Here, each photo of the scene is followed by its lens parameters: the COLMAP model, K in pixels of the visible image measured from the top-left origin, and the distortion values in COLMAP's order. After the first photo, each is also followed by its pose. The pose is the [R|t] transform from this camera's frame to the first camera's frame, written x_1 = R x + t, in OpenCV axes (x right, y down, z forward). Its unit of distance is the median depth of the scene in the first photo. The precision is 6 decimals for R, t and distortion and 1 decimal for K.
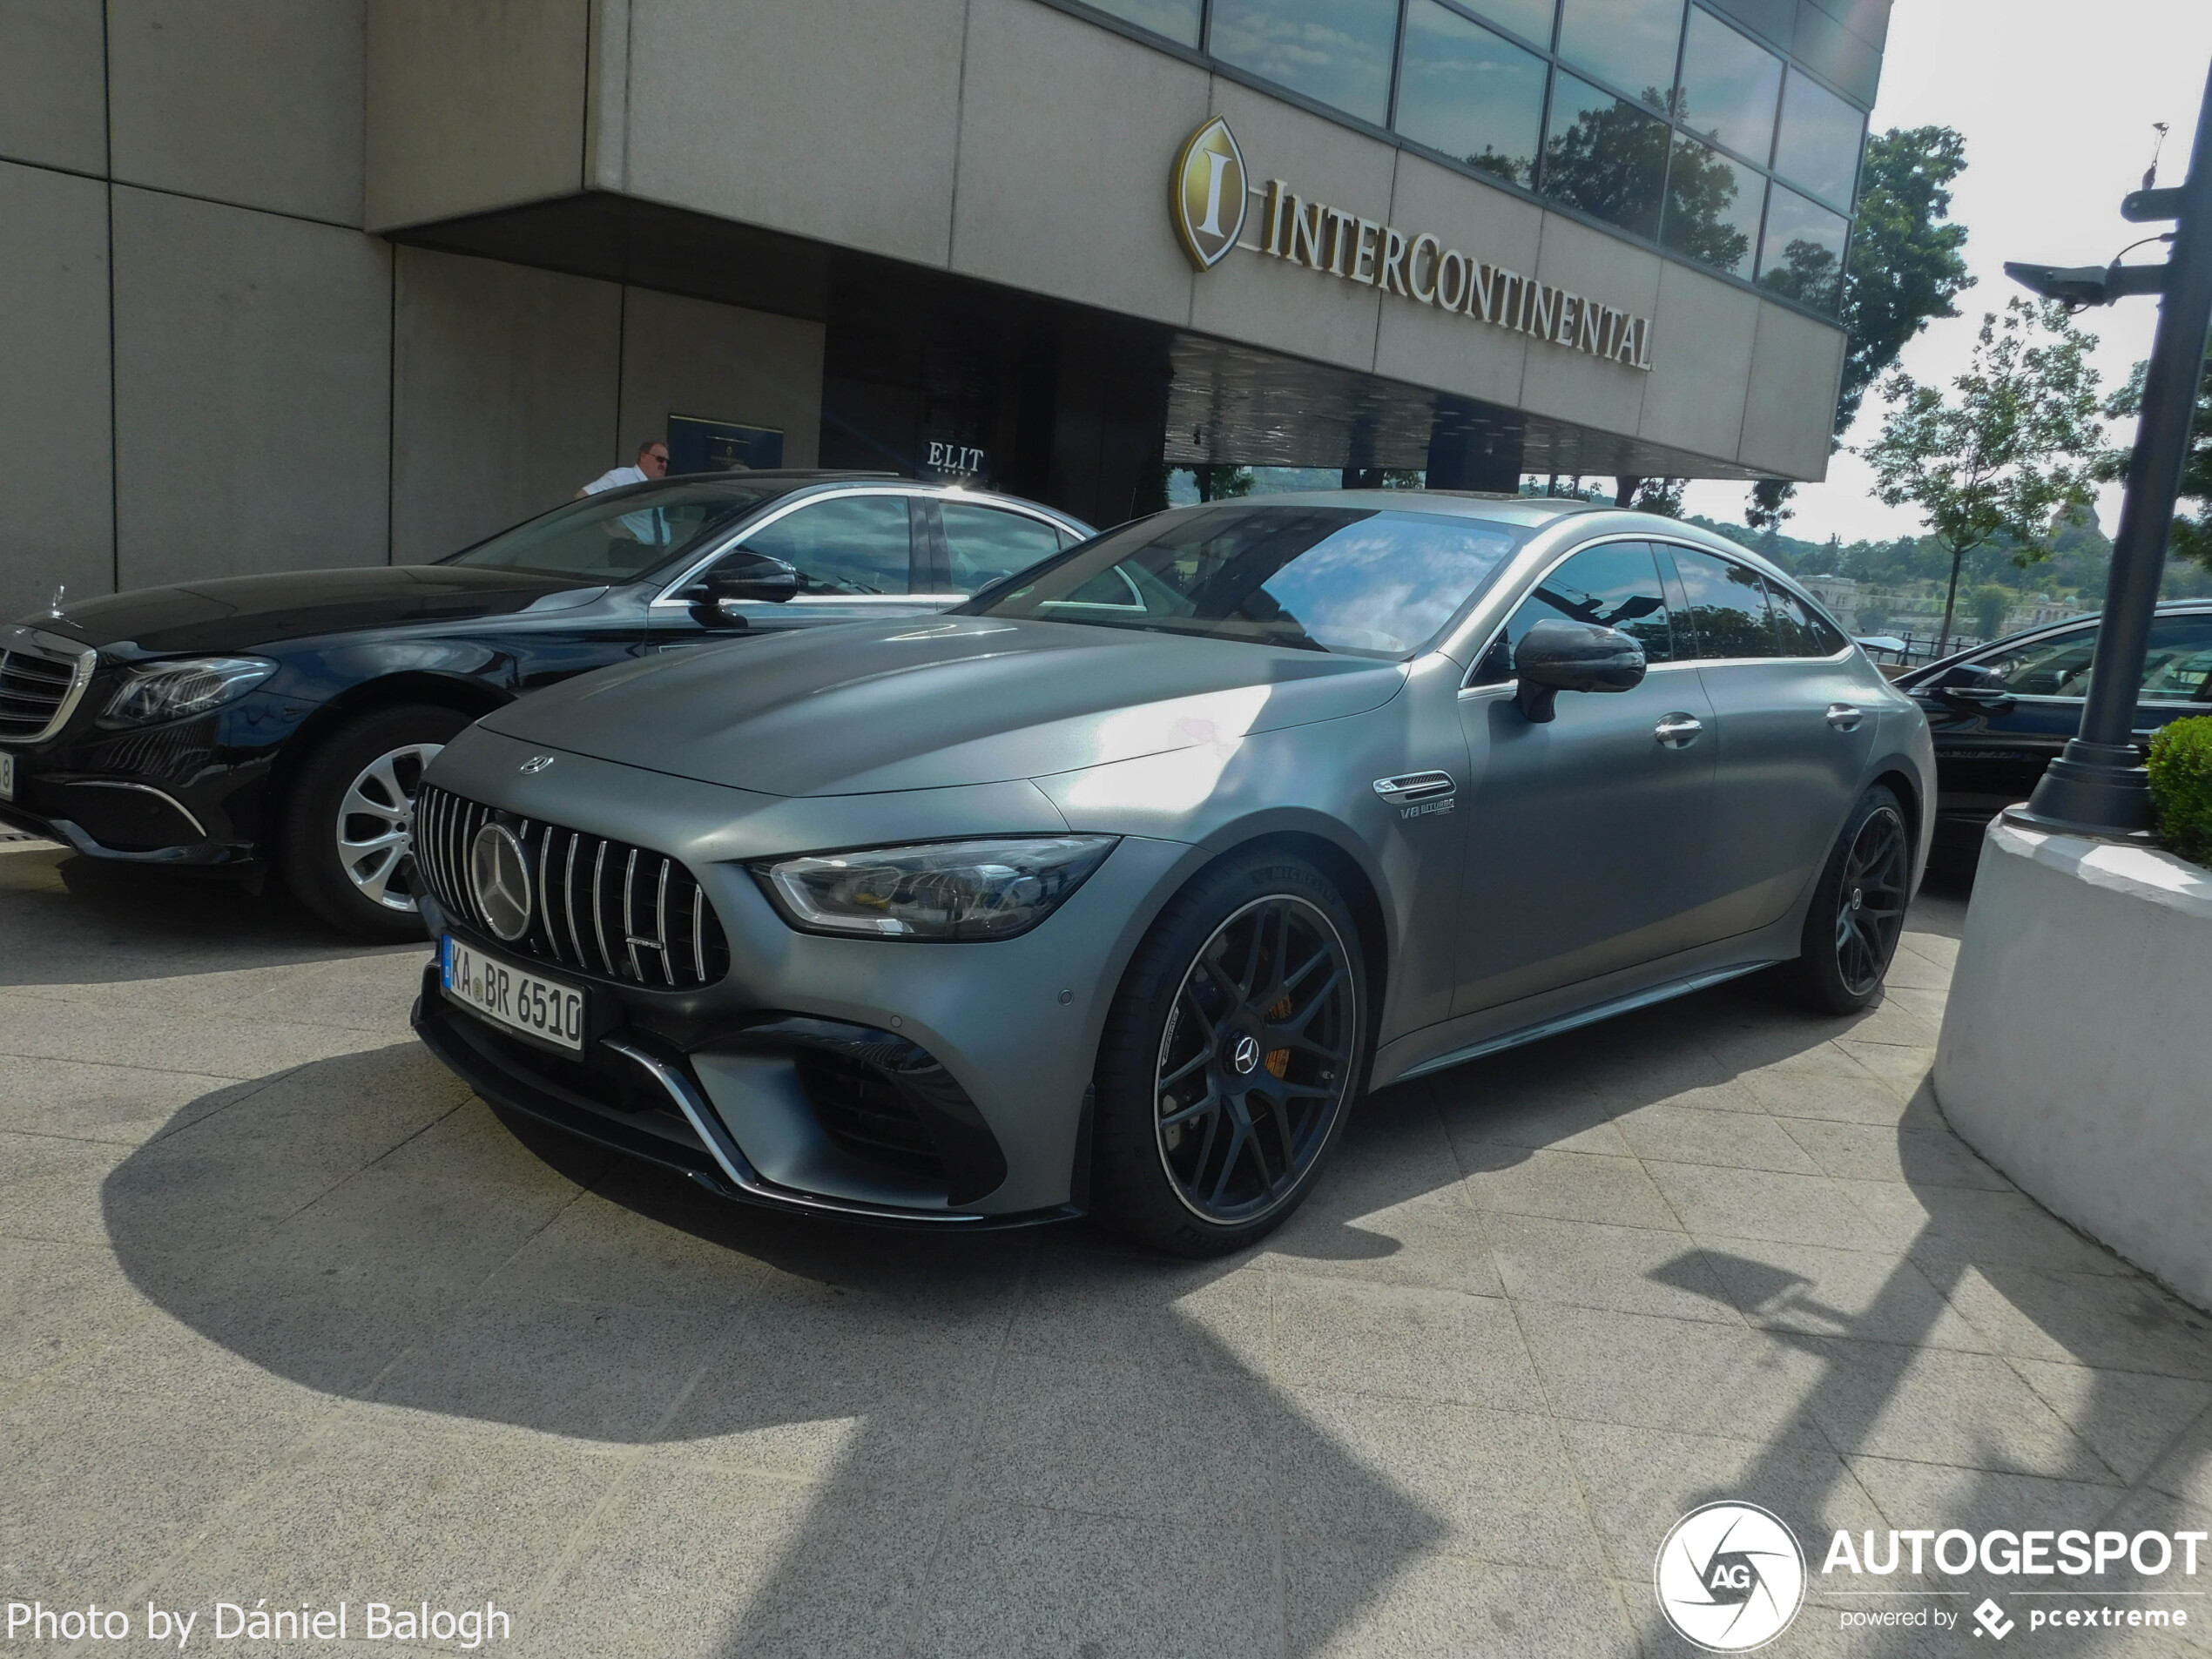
lens RADIAL K [[1758.3, 0, 1115.9], [0, 1758.3, 856.9], [0, 0, 1]] dist [0.001455, 0.007191]
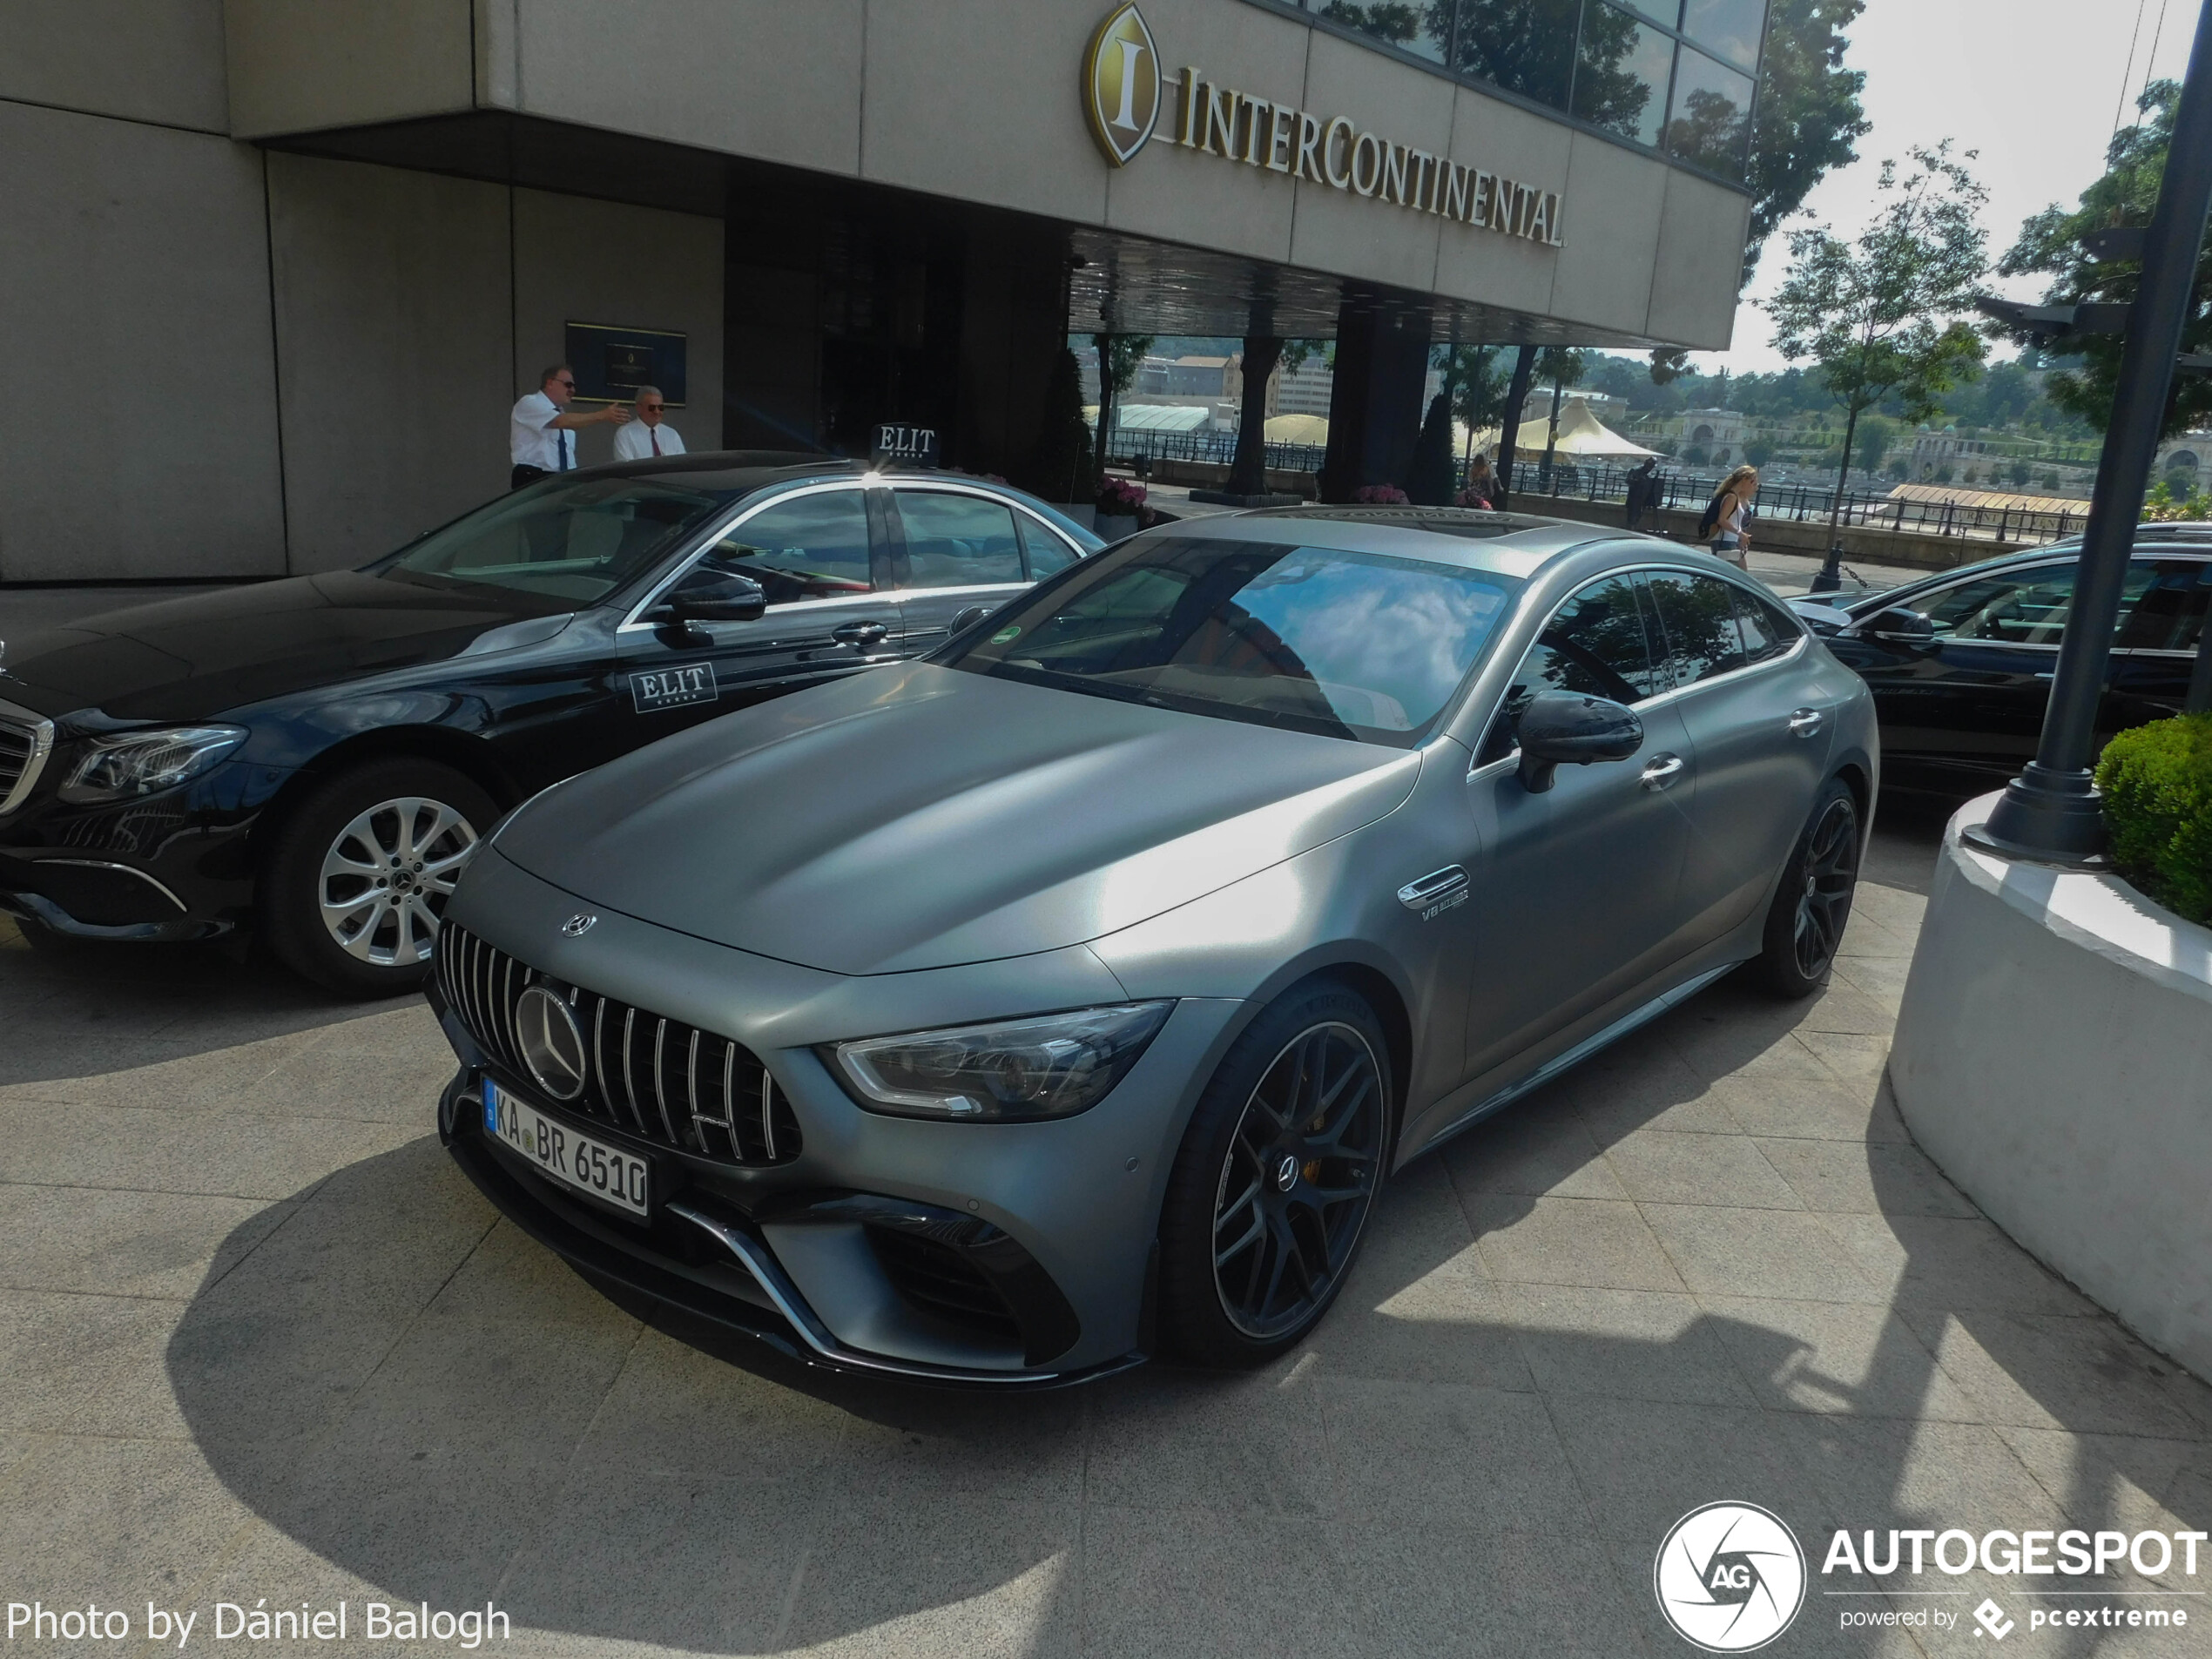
lens RADIAL K [[1760.2, 0, 1106.0], [0, 1760.2, 829.5], [0, 0, 1]] dist [0.004143, 0.003597]
pose [[0.997620, -0.034110, 0.059918, -0.068192], [0.028346, 0.995117, 0.094548, -0.147672], [-0.062850, -0.092624, 0.993716, -0.005607]]
